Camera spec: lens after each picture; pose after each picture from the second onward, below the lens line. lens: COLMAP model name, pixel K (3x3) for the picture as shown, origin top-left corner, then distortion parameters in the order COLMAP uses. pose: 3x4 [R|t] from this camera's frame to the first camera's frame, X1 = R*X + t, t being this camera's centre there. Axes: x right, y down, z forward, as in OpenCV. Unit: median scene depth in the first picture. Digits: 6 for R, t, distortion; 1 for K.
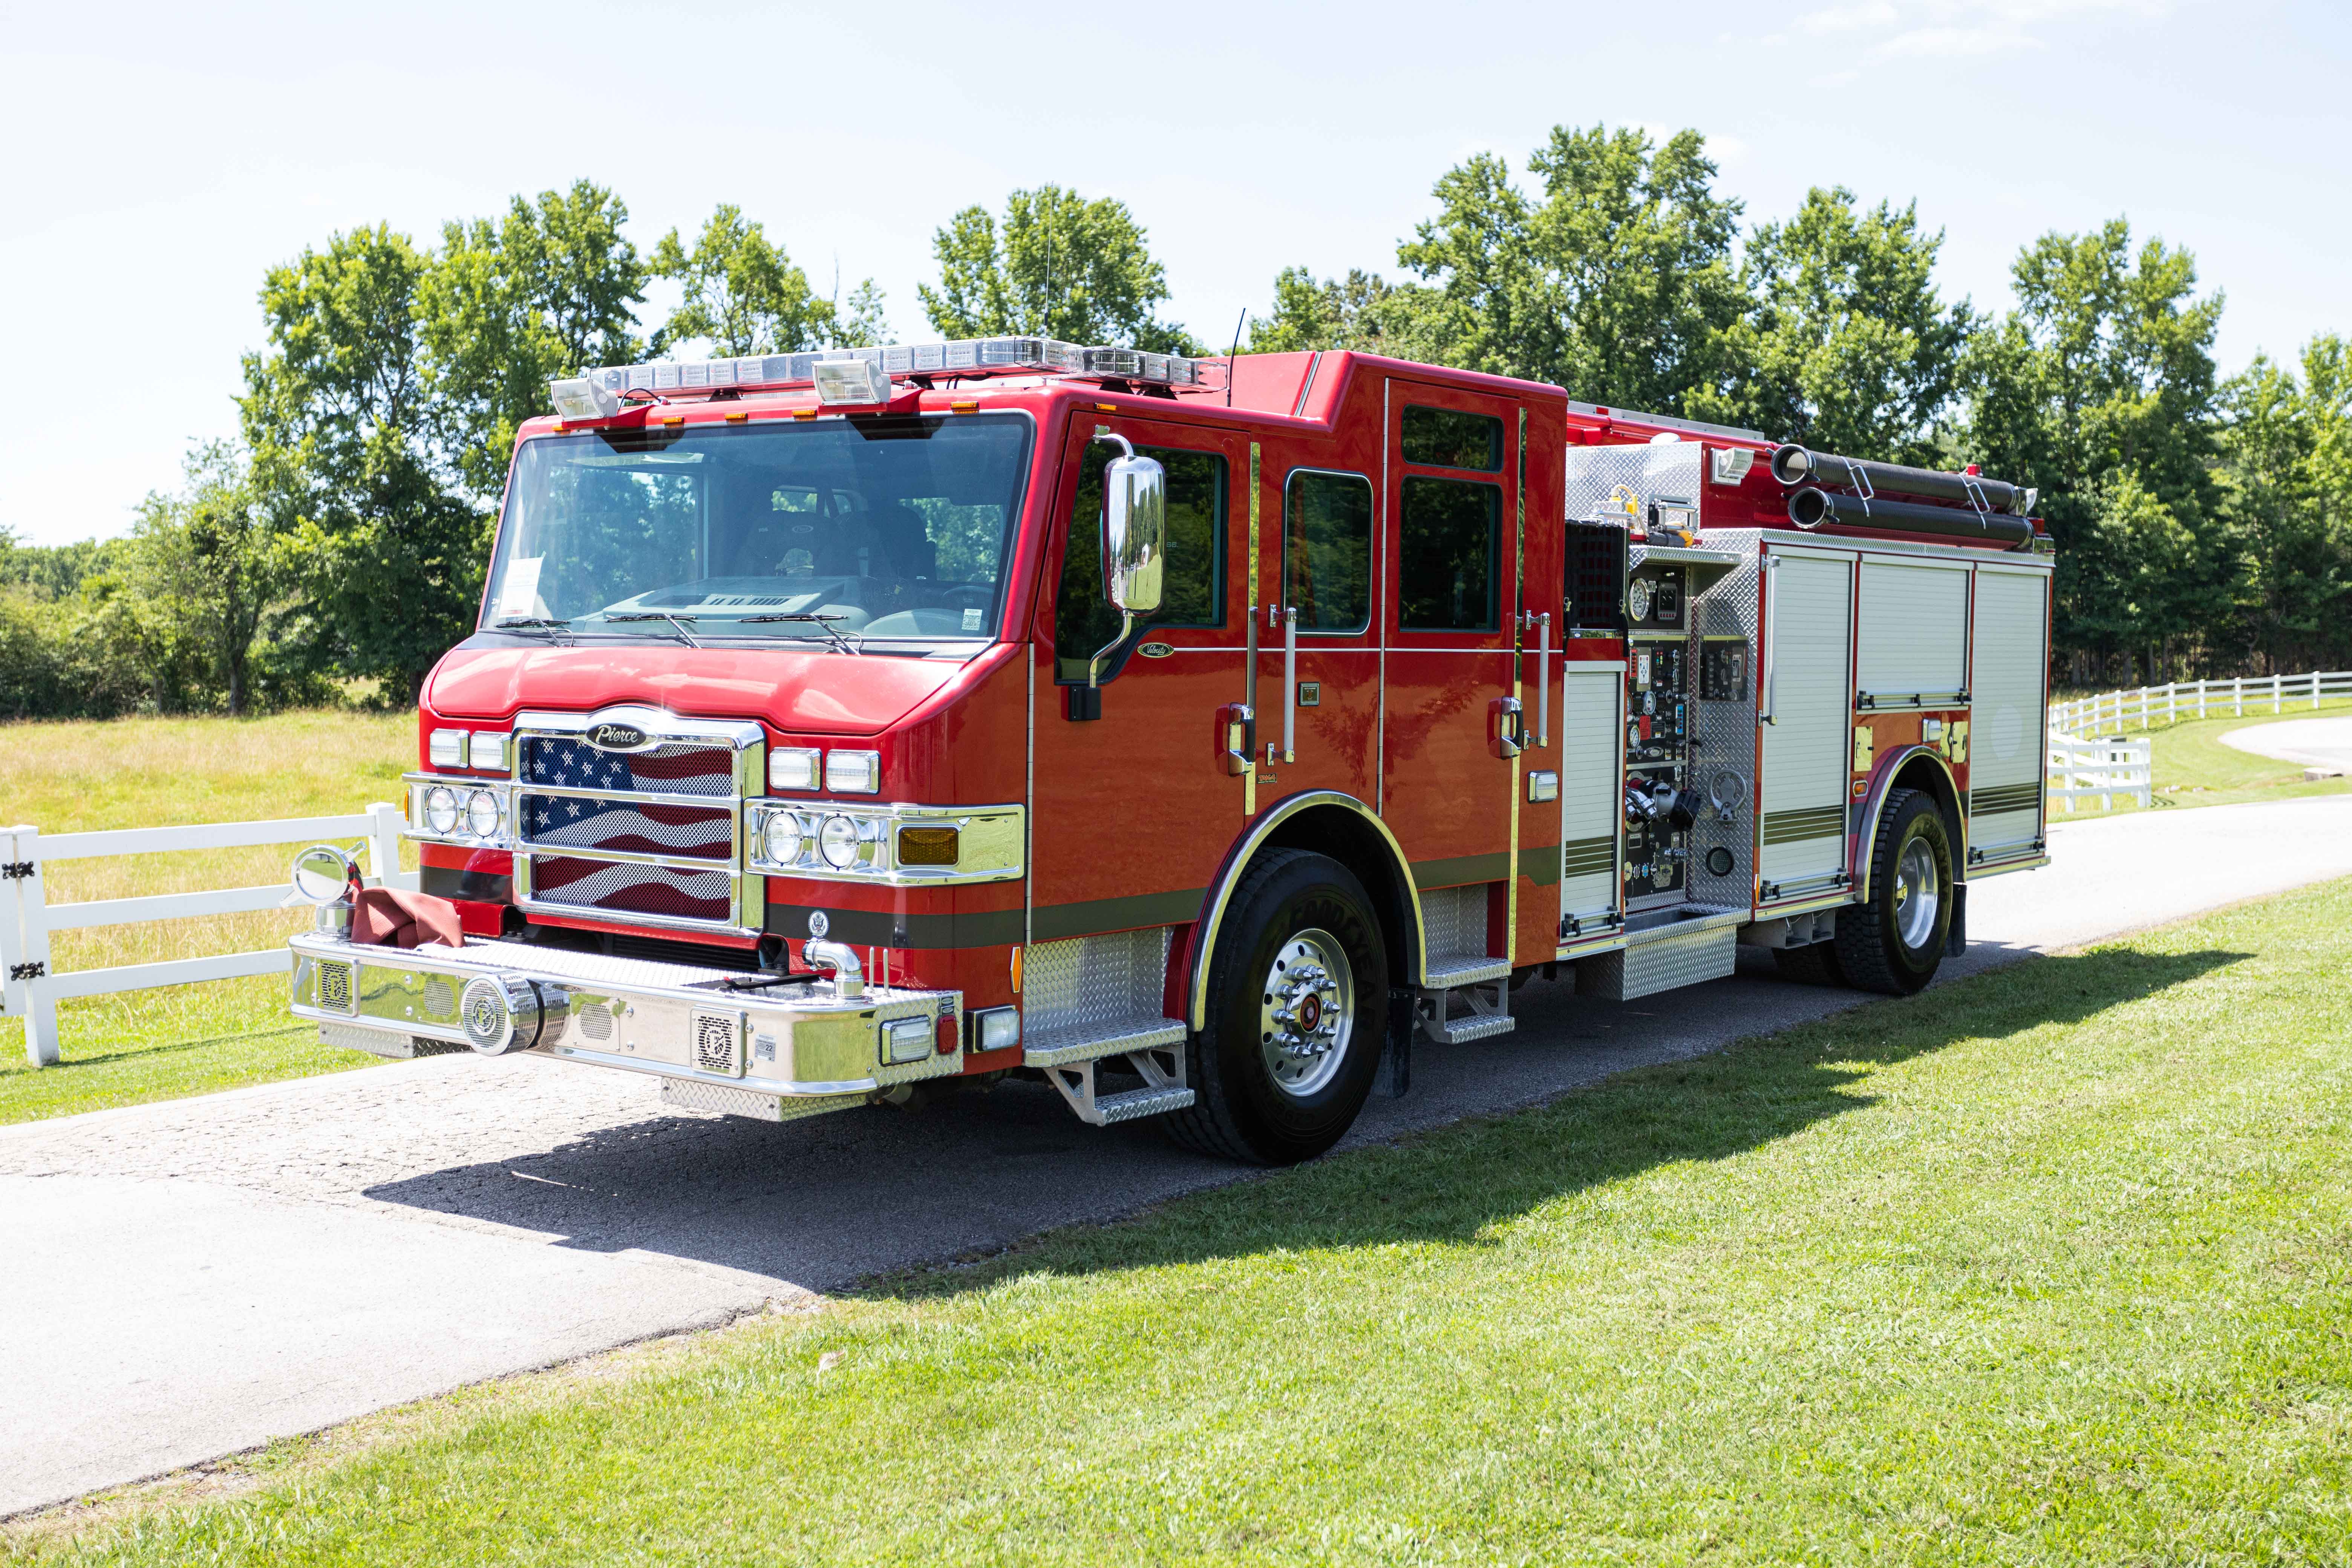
lens RADIAL K [[2493.6, 0, 1176.0], [0, 2493.6, 784.0], [0, 0, 1]] dist [-0.006747, -0.015929]
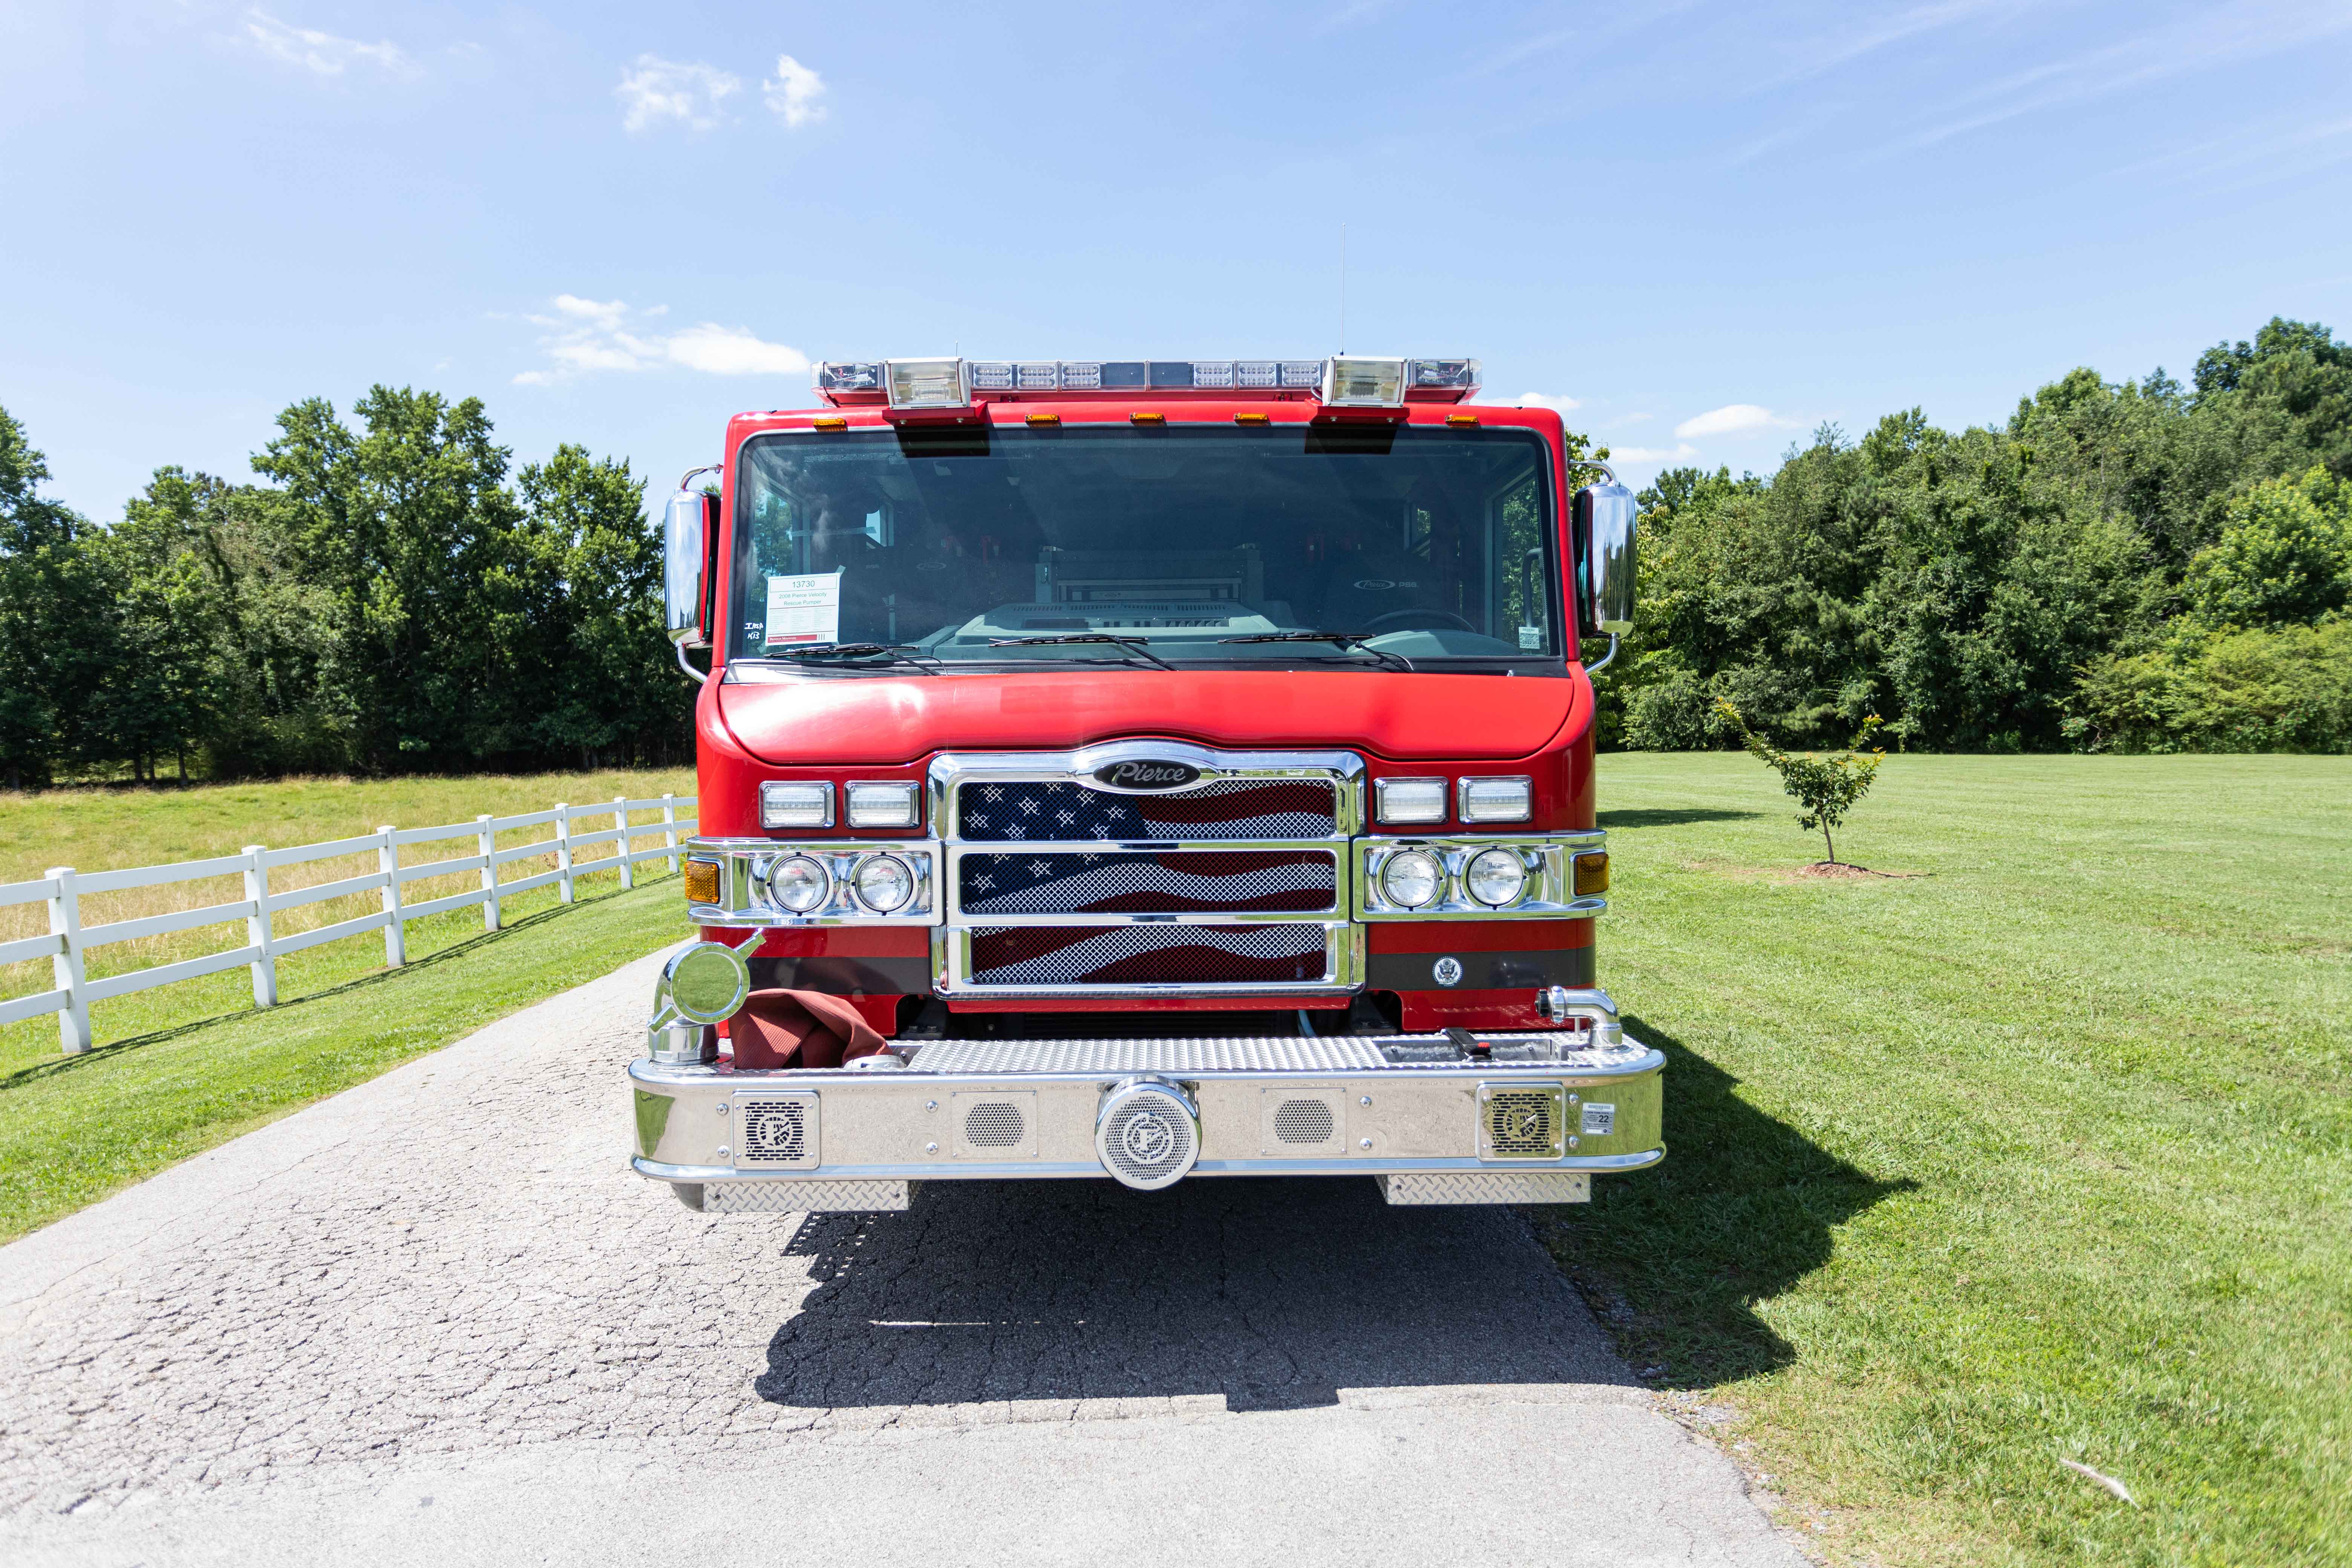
lens RADIAL K [[1525.6, 0, 1176.0], [0, 1525.6, 784.0], [0, 0, 1]] dist [-0.006238, 0.021230]
pose [[0.798474, -0.037271, 0.600875, -0.487010], [0.052502, 0.998590, -0.007827, -0.010769], [-0.599736, 0.037797, 0.799305, 0.544480]]
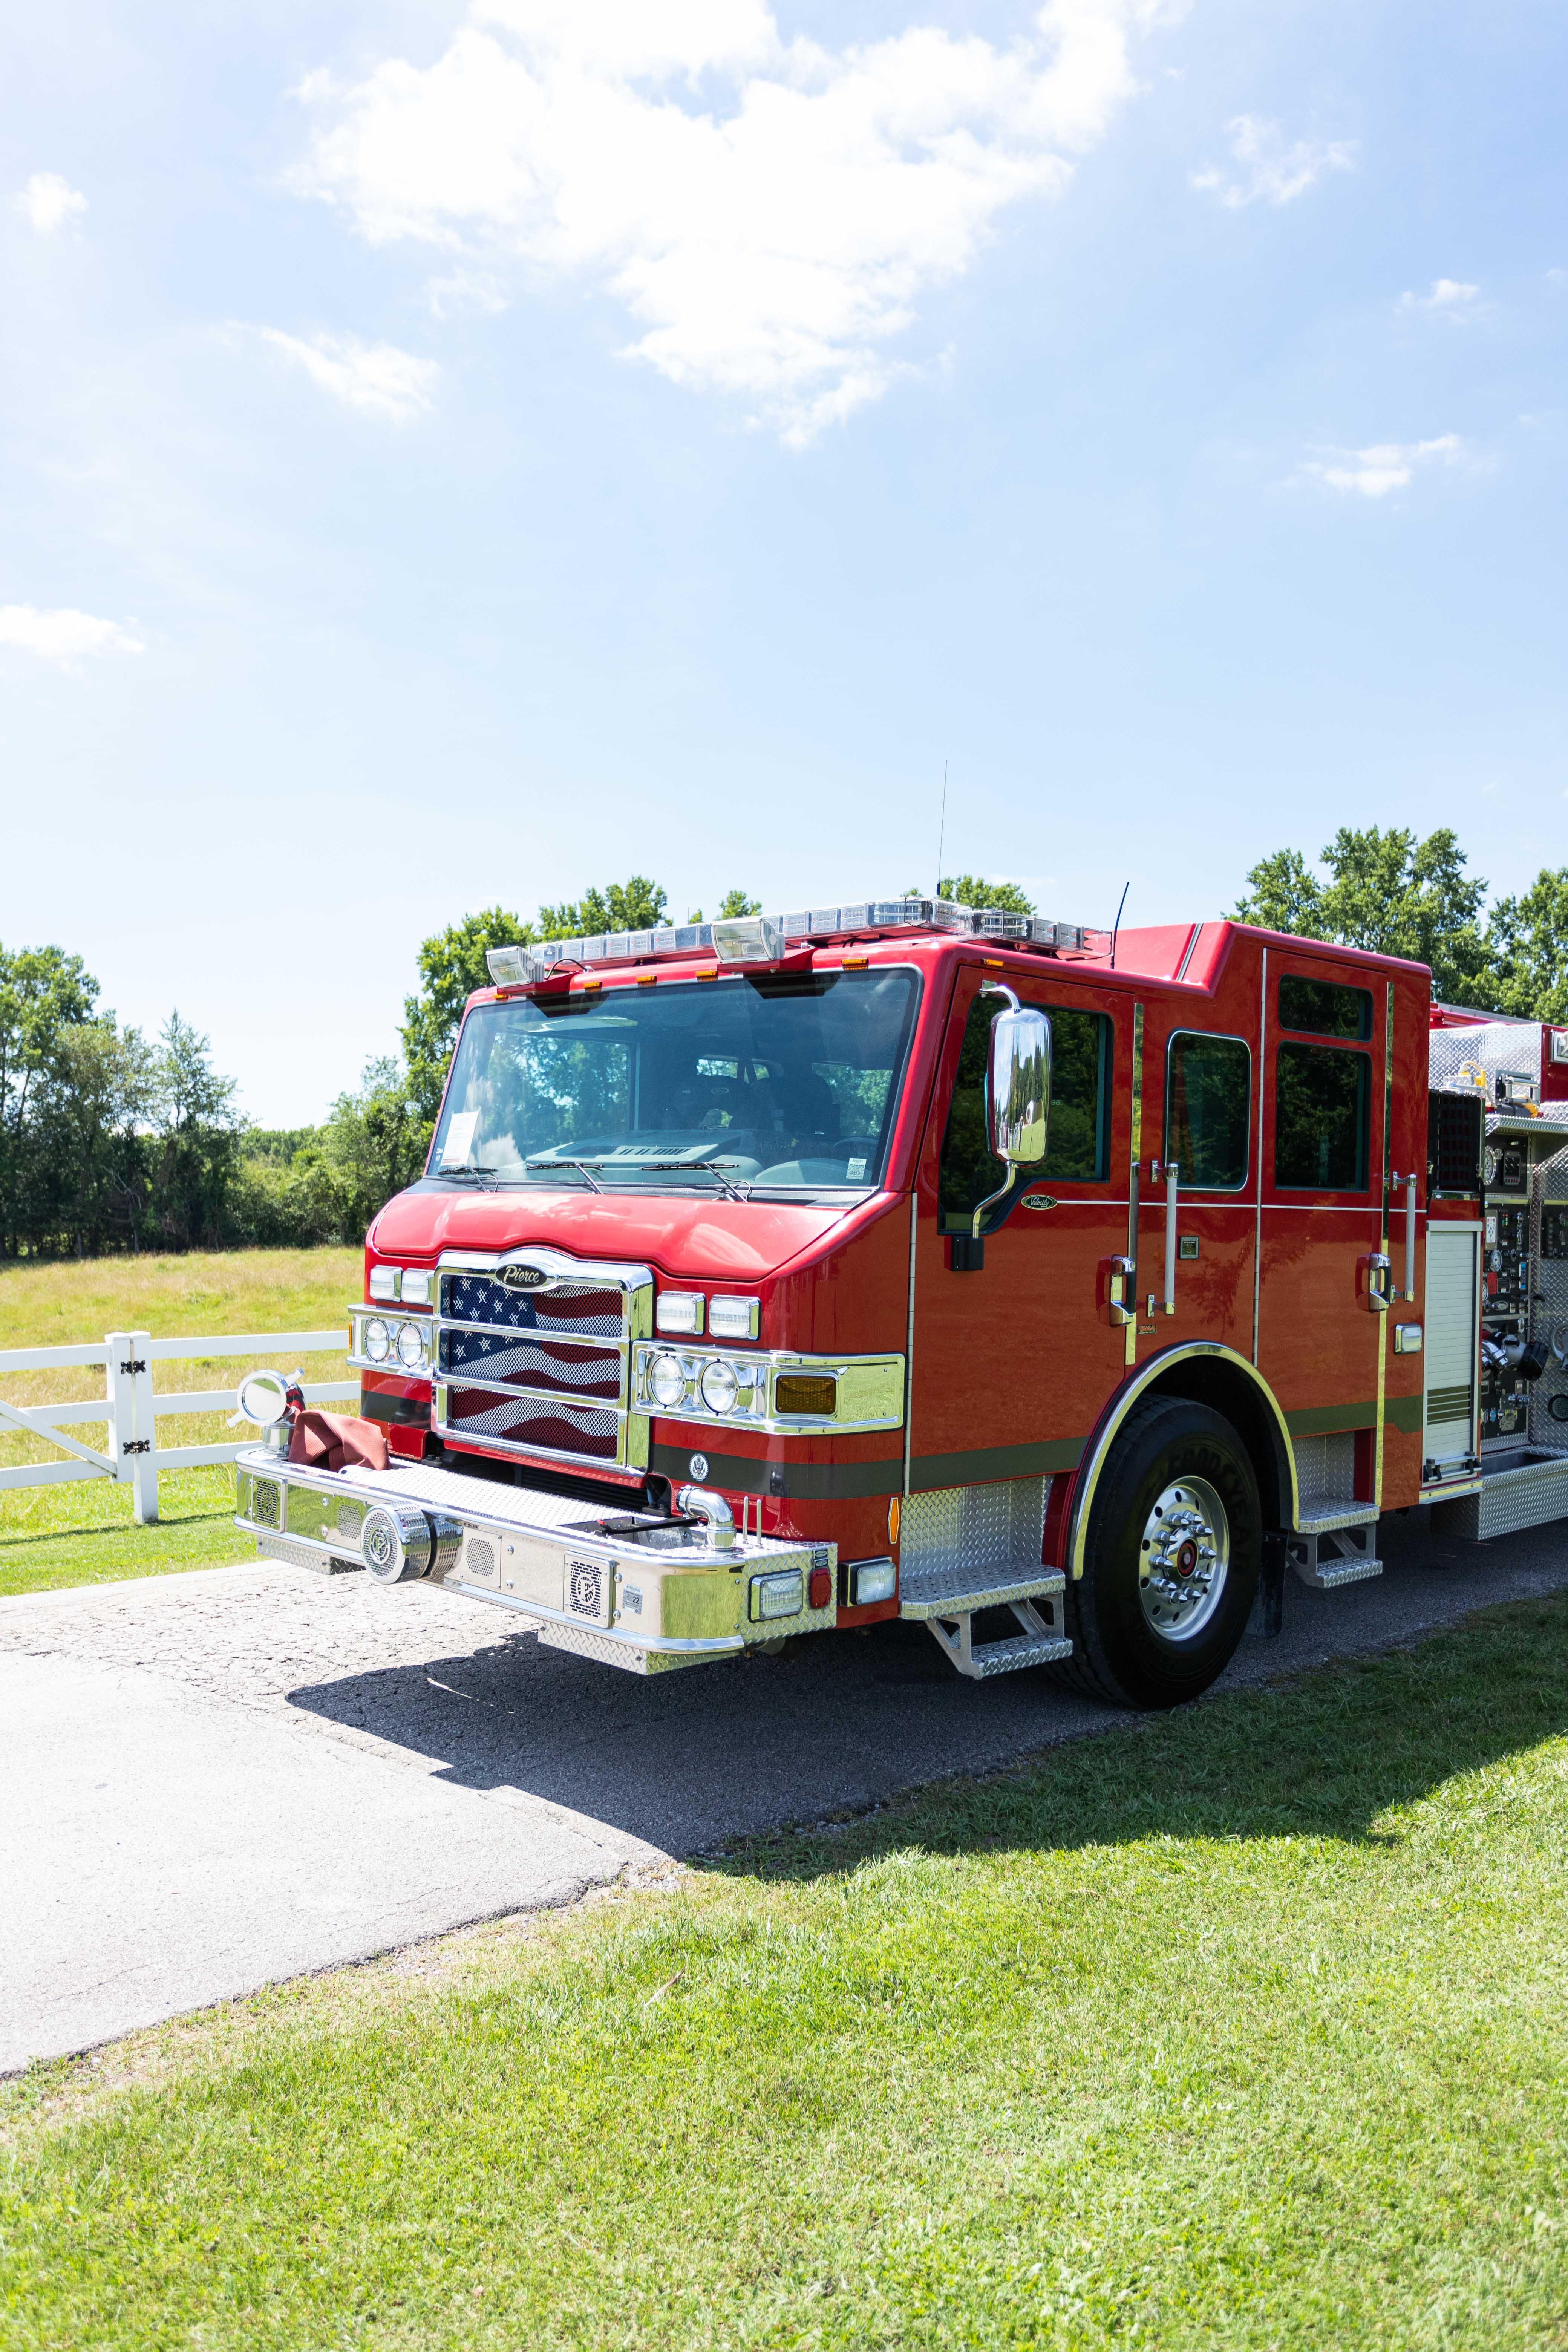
lens RADIAL K [[1793.9, 0, 784.0], [0, 1793.9, 1176.0], [0, 0, 1]] dist [0.000993, 0.002046]
pose [[0.988863, 0.011643, -0.148372, -0.002467], [-0.022356, 0.997244, -0.070743, -0.009605], [0.147139, 0.073272, 0.986398, 0.246599]]
